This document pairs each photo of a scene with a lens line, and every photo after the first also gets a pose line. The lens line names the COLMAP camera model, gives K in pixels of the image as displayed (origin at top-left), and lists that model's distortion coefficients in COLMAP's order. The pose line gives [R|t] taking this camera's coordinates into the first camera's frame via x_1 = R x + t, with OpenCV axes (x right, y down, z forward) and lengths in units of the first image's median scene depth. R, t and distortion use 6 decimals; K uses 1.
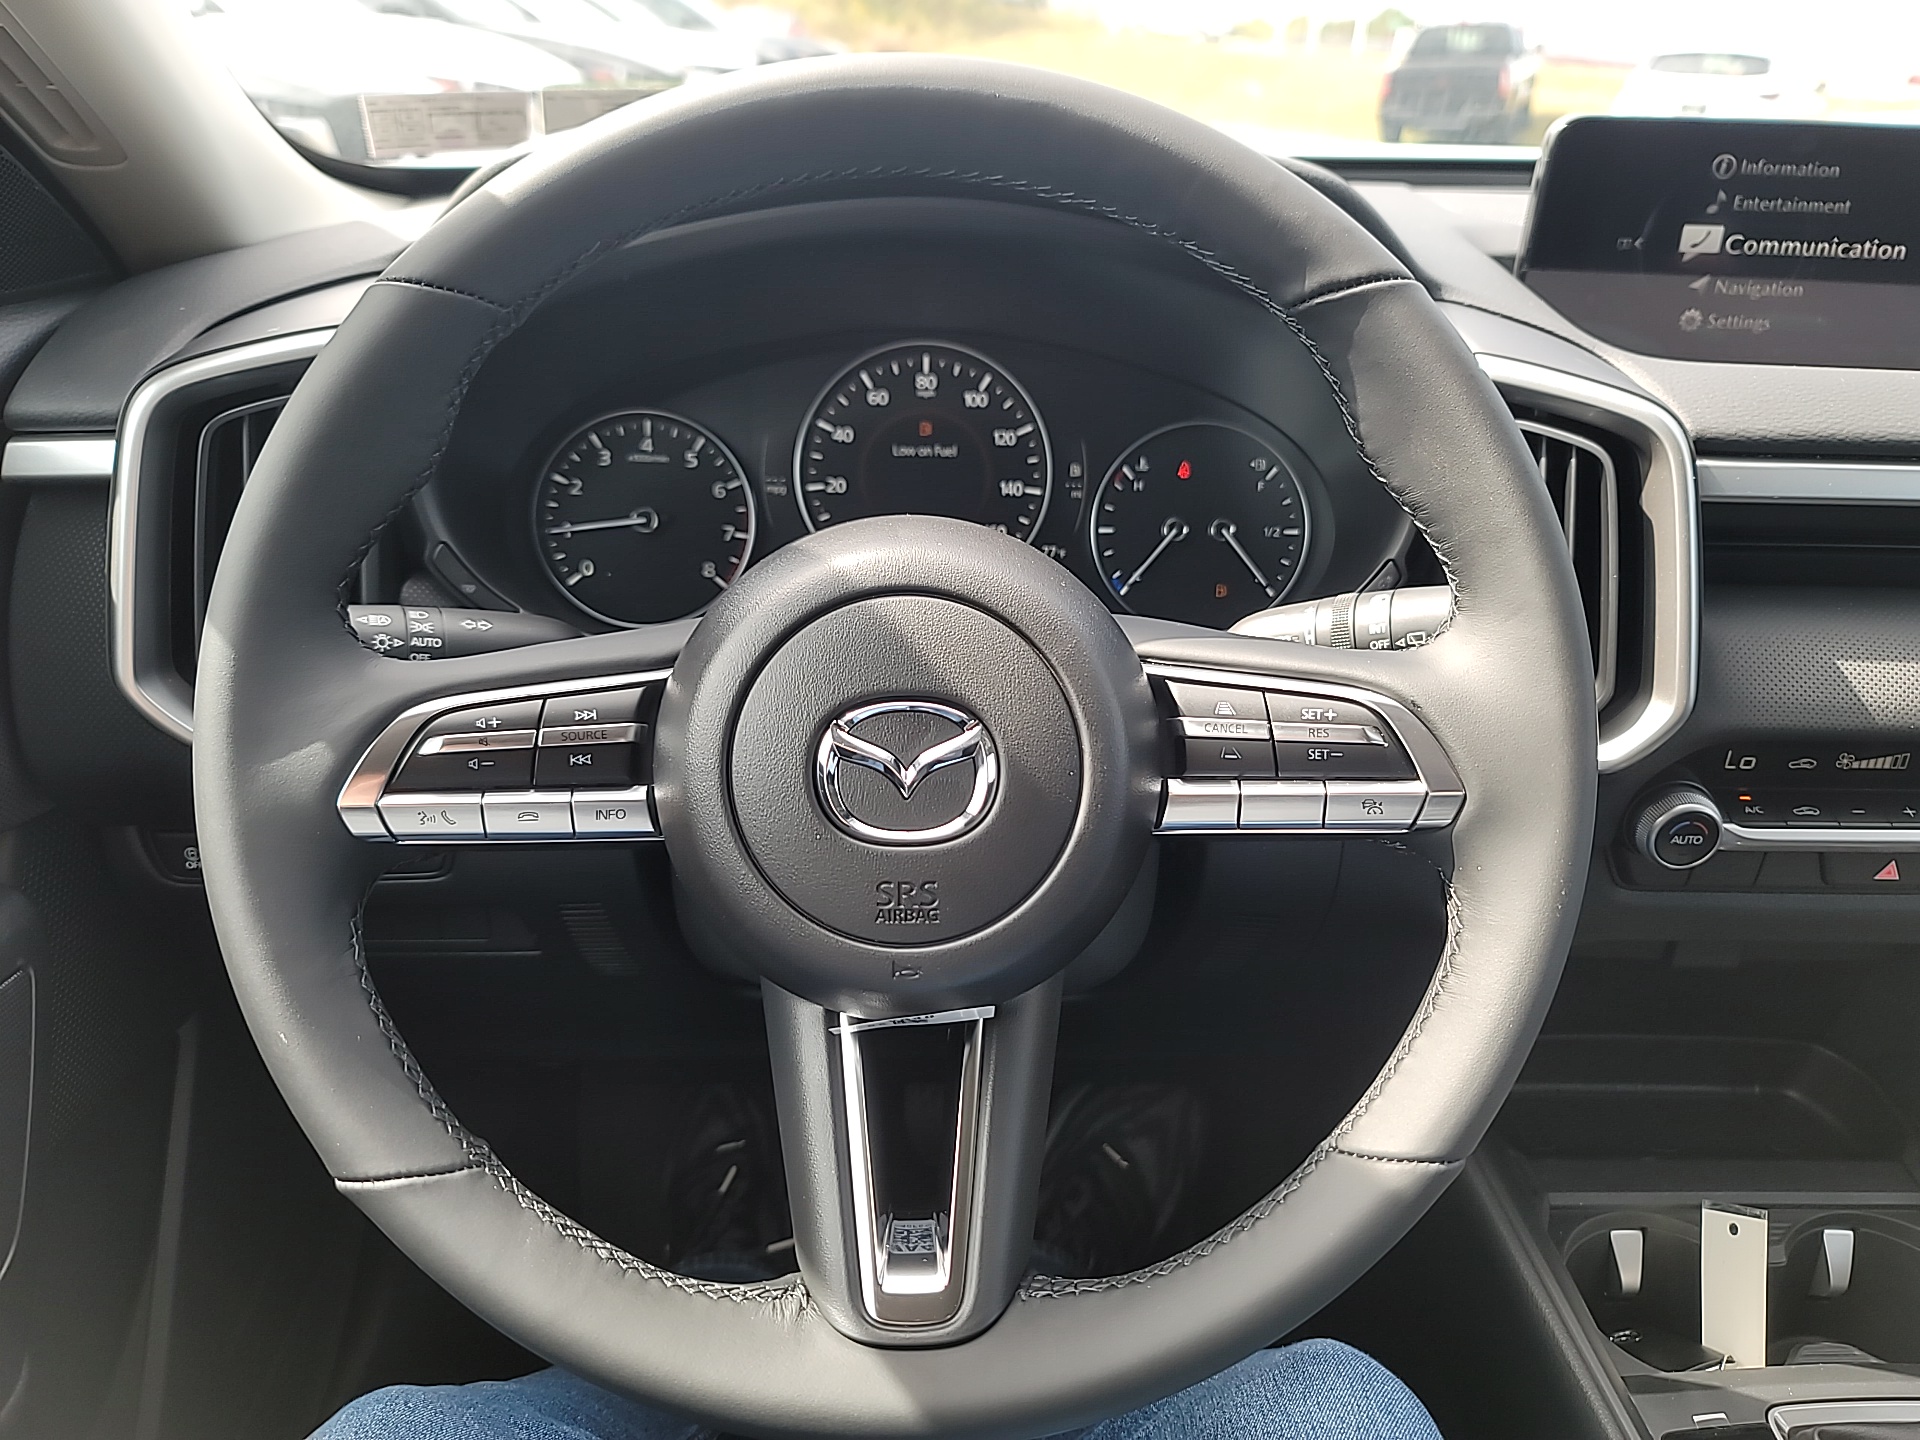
lens RADIAL K [[1421.3, 0, 976.0], [0, 1421.3, 725.3], [0, 0, 1]] dist [0.013724, -0.001880]
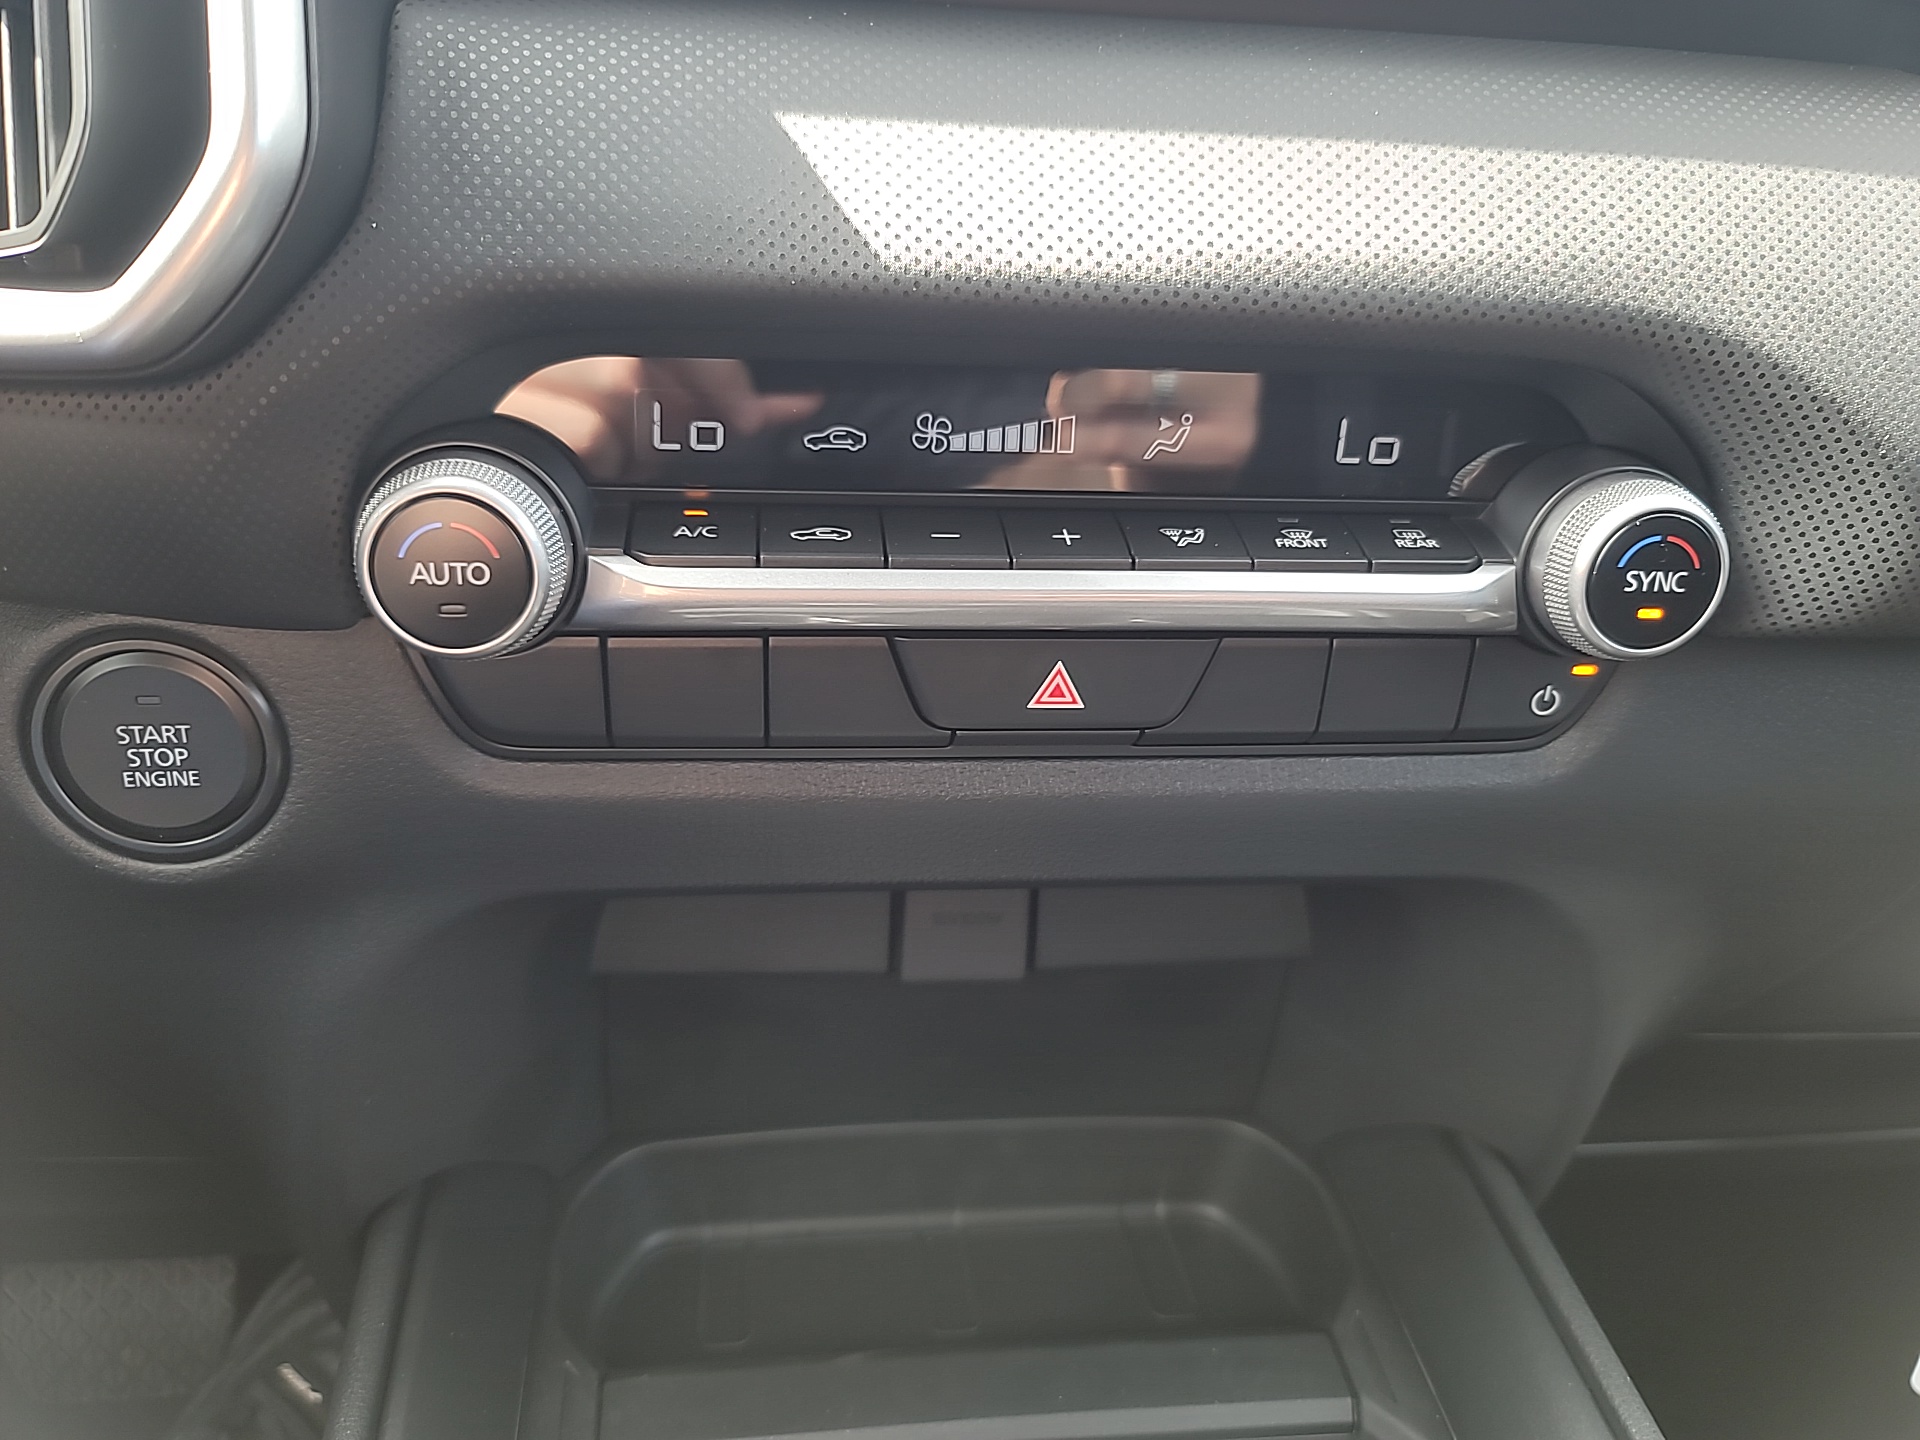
lens RADIAL K [[1421.3, 0, 976.0], [0, 1421.3, 725.3], [0, 0, 1]] dist [0.013724, -0.001880]
pose [[0.994947, -0.019853, 0.098422, 0.561781], [0.029250, 0.995050, -0.094971, 0.152160], [-0.096050, 0.097370, 0.990603, 0.559530]]
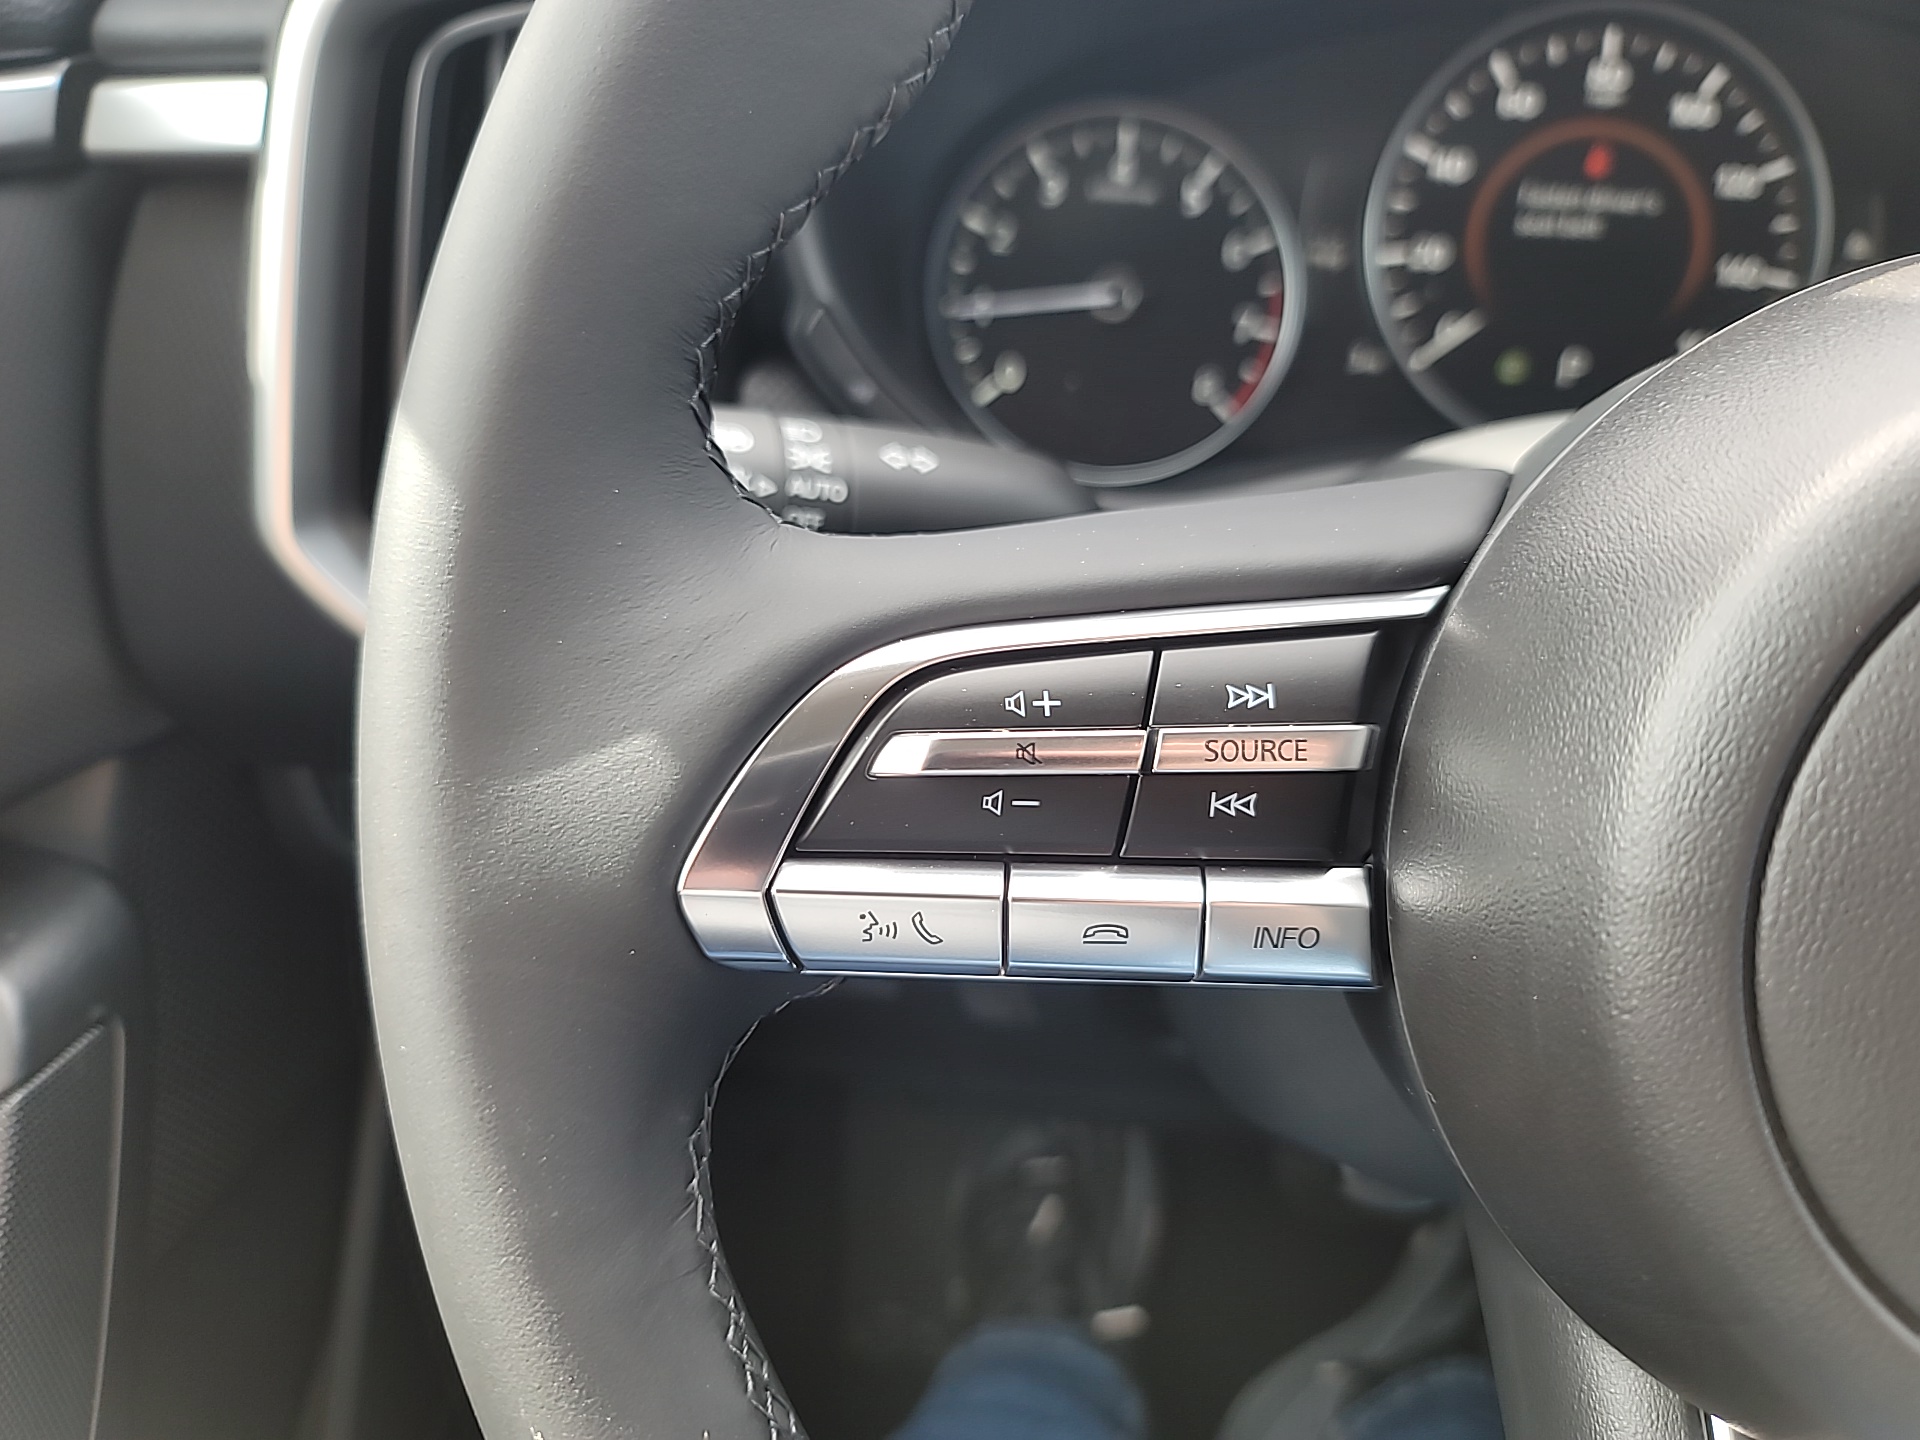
lens RADIAL K [[1468.6, 0, 995.7], [0, 1468.6, 714.8], [0, 0, 1]] dist [-0.009532, -0.002673]
pose [[0.990156, 0.077777, -0.116372, -0.214822], [-0.067455, 0.993641, 0.090153, -0.025371], [0.122643, -0.081416, 0.989106, 0.411117]]
